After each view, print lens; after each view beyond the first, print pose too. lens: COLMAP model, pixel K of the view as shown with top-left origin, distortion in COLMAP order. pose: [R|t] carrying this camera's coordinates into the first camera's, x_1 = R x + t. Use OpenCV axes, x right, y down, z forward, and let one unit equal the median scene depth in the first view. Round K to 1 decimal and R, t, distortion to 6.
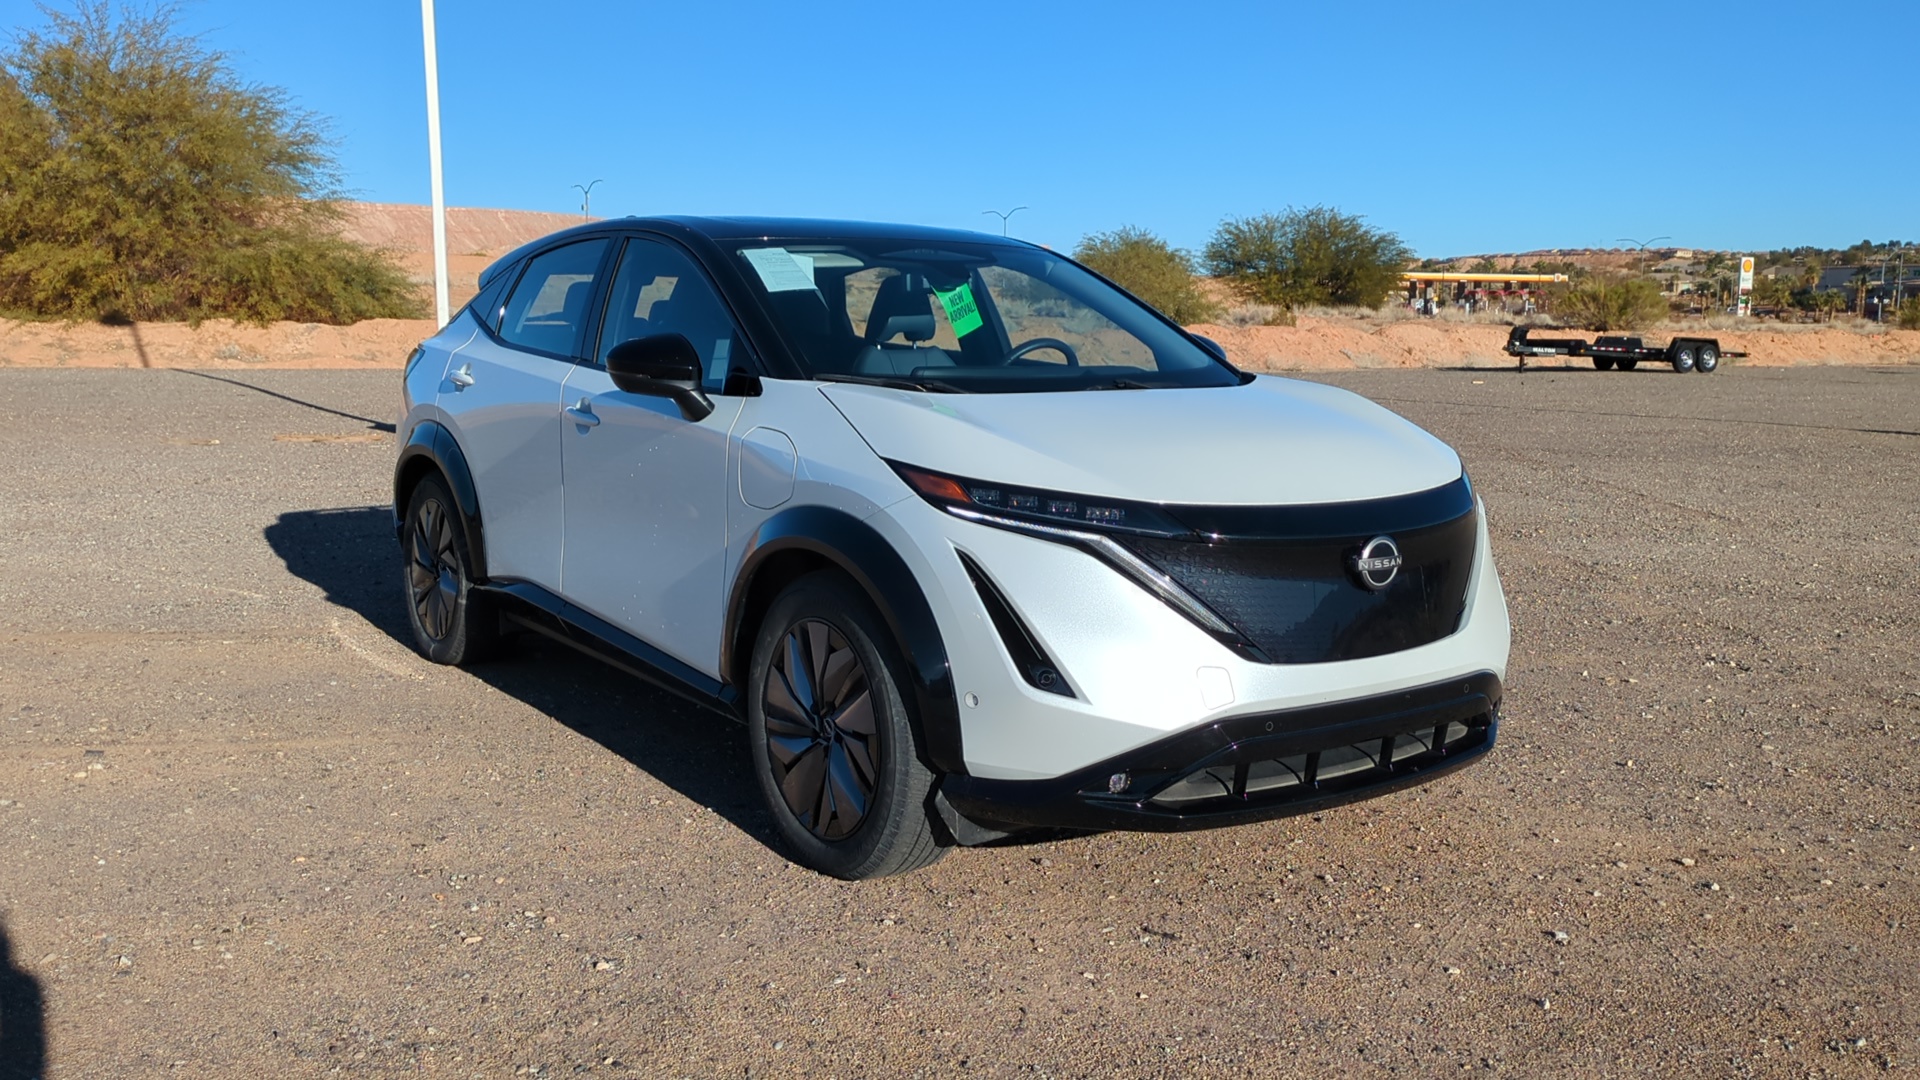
lens RADIAL K [[1648.3, 0, 963.7], [0, 1648.3, 540.9], [0, 0, 1]] dist [0.048649, -0.015468]
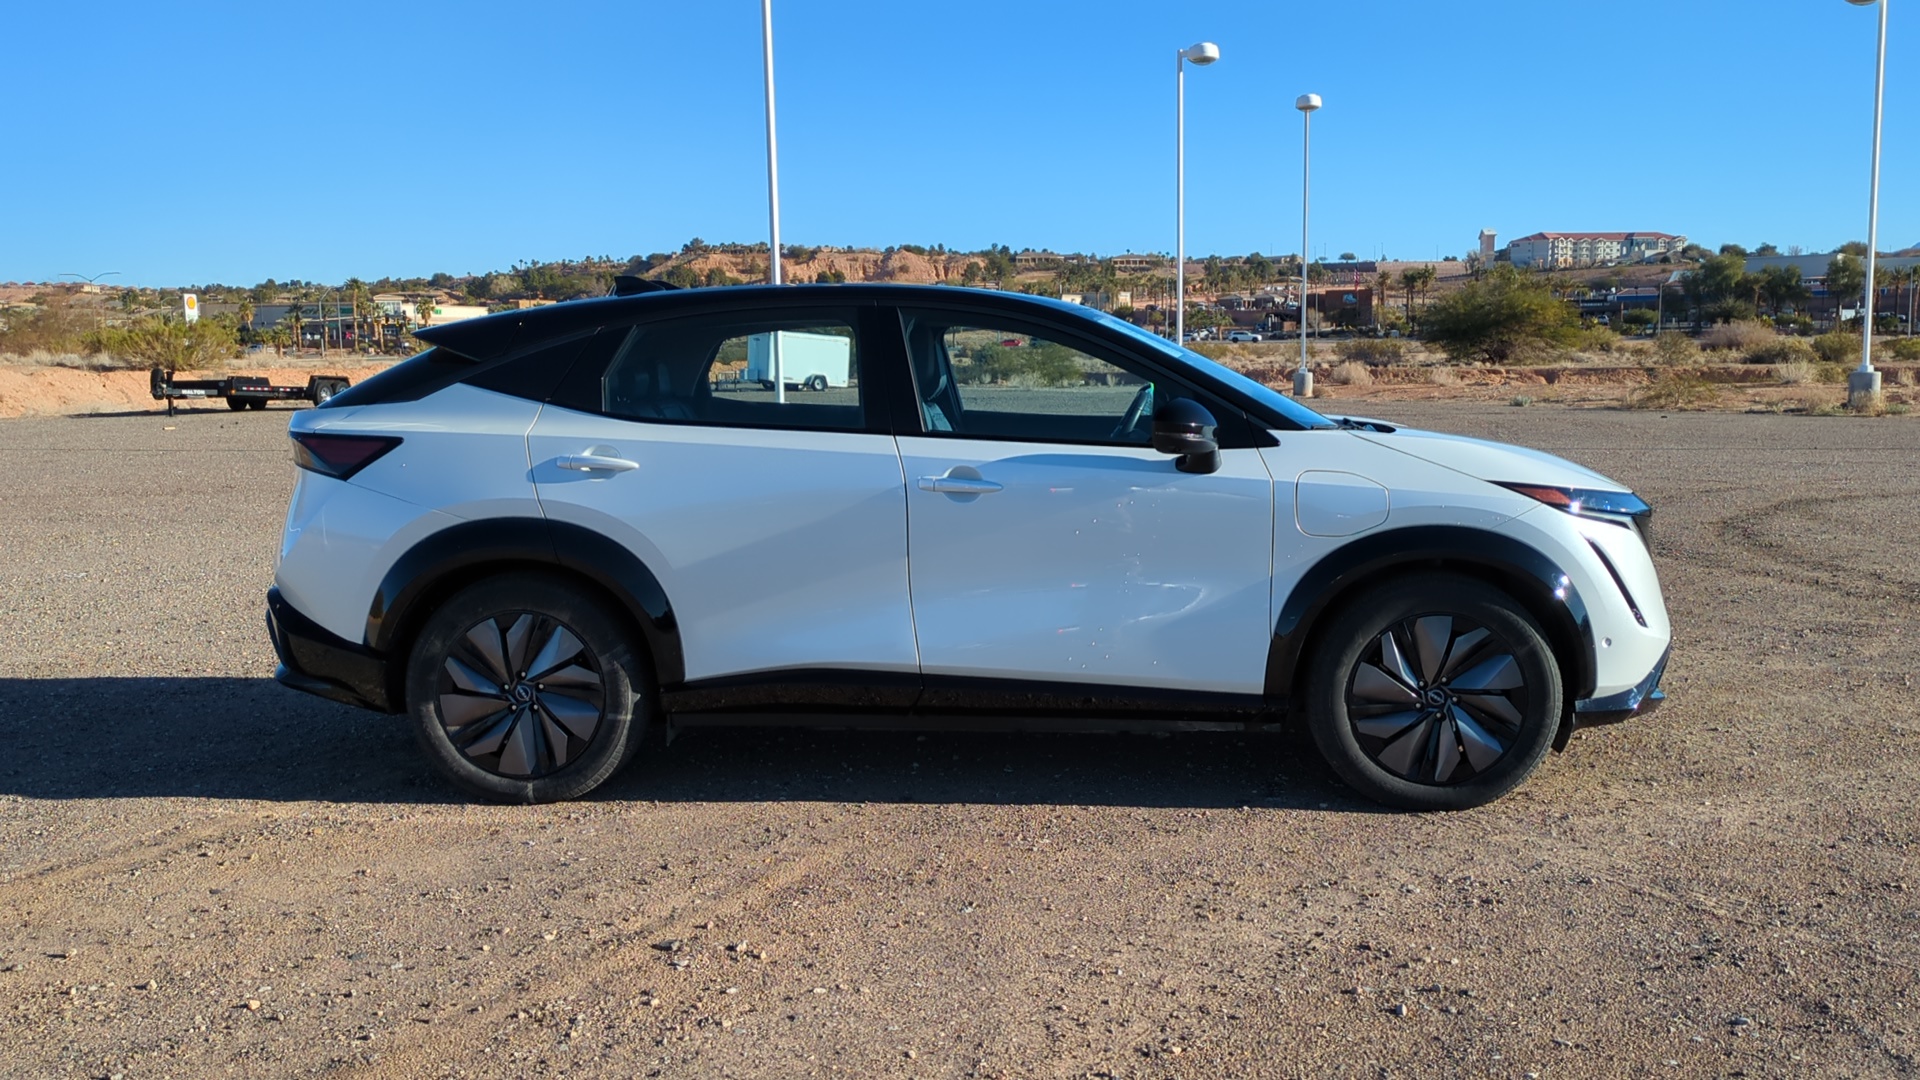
lens RADIAL K [[1648.3, 0, 968.6], [0, 1648.3, 545.4], [0, 0, 1]] dist [0.048649, -0.015468]
pose [[0.631775, -0.109307, 0.767406, -0.116789], [0.123523, 0.991554, 0.039543, -0.009042], [-0.765247, 0.069810, 0.639941, 0.041065]]
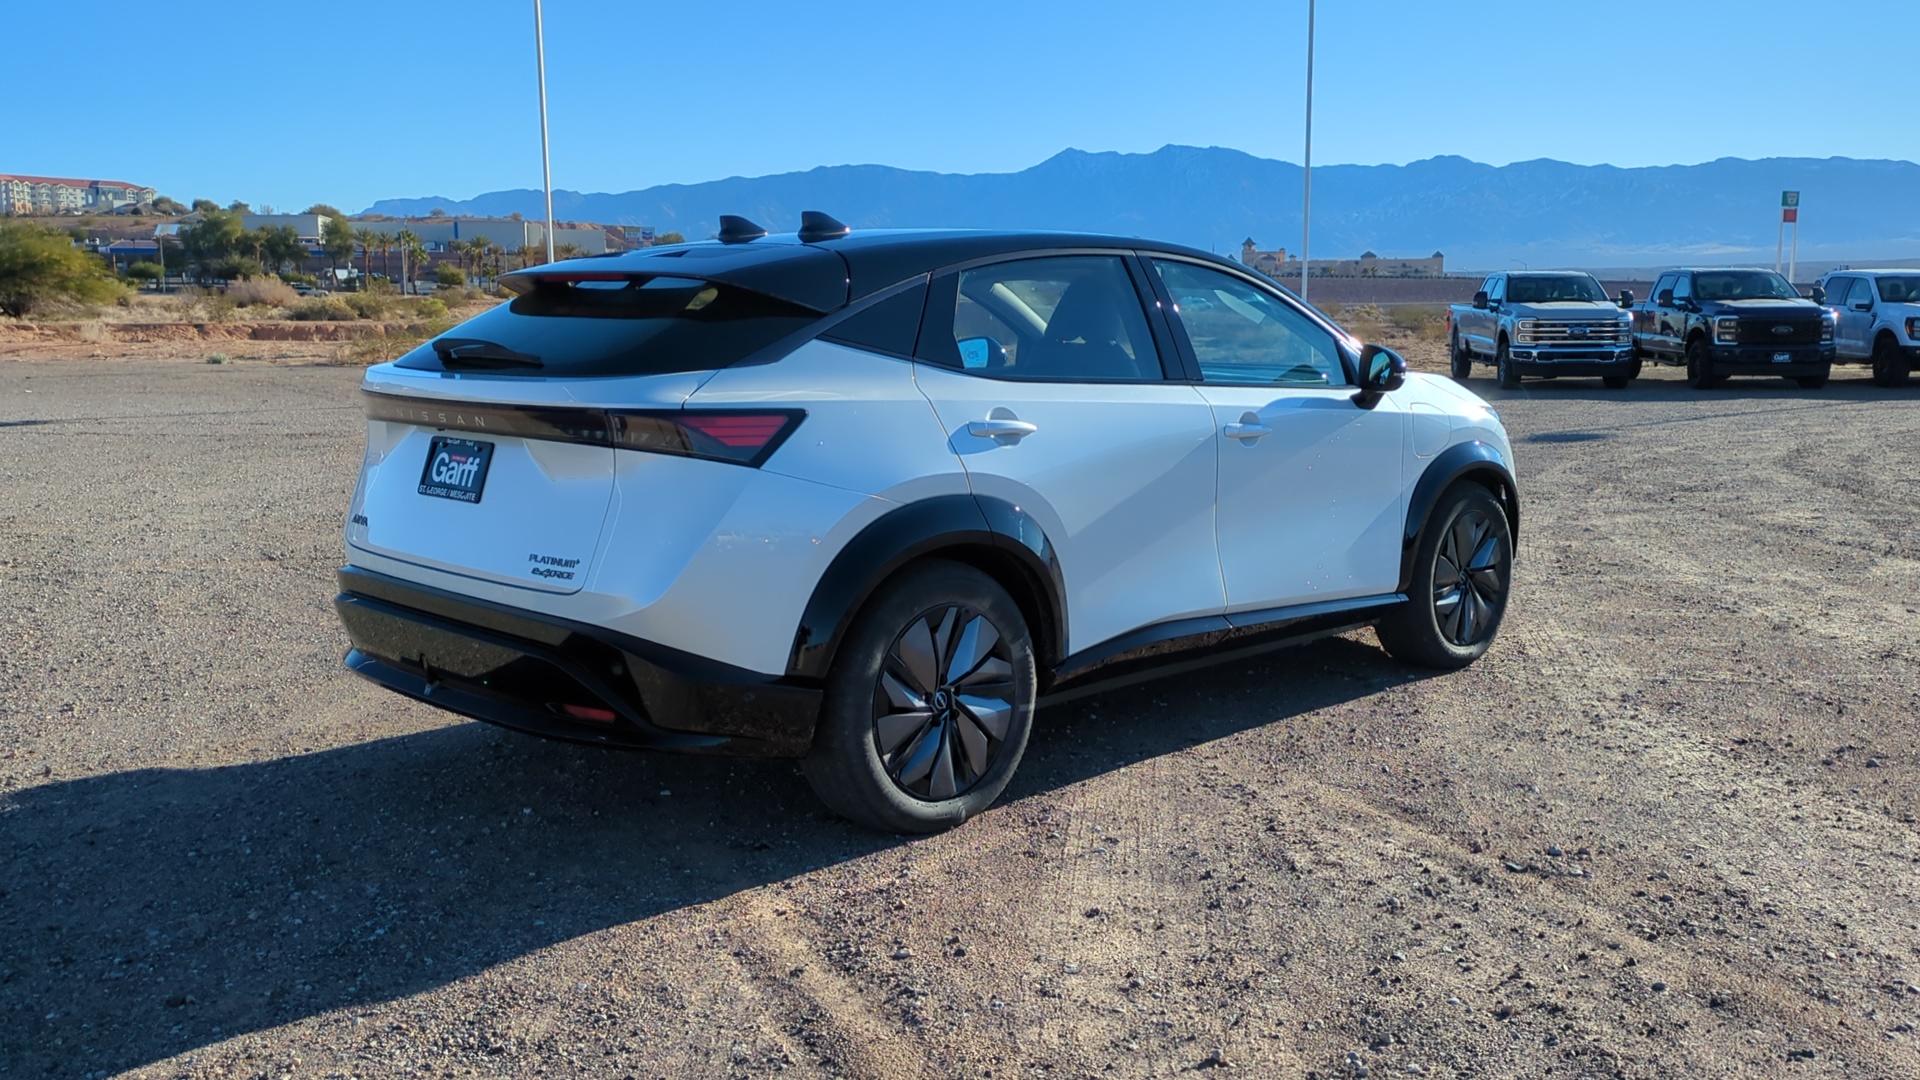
lens RADIAL K [[1648.3, 0, 969.5], [0, 1648.3, 547.8], [0, 0, 1]] dist [0.048649, -0.015468]
pose [[-0.161239, -0.159706, 0.973908, -0.145299], [0.136215, 0.973774, 0.182236, -0.025528], [-0.977470, 0.162045, -0.135256, 0.154848]]
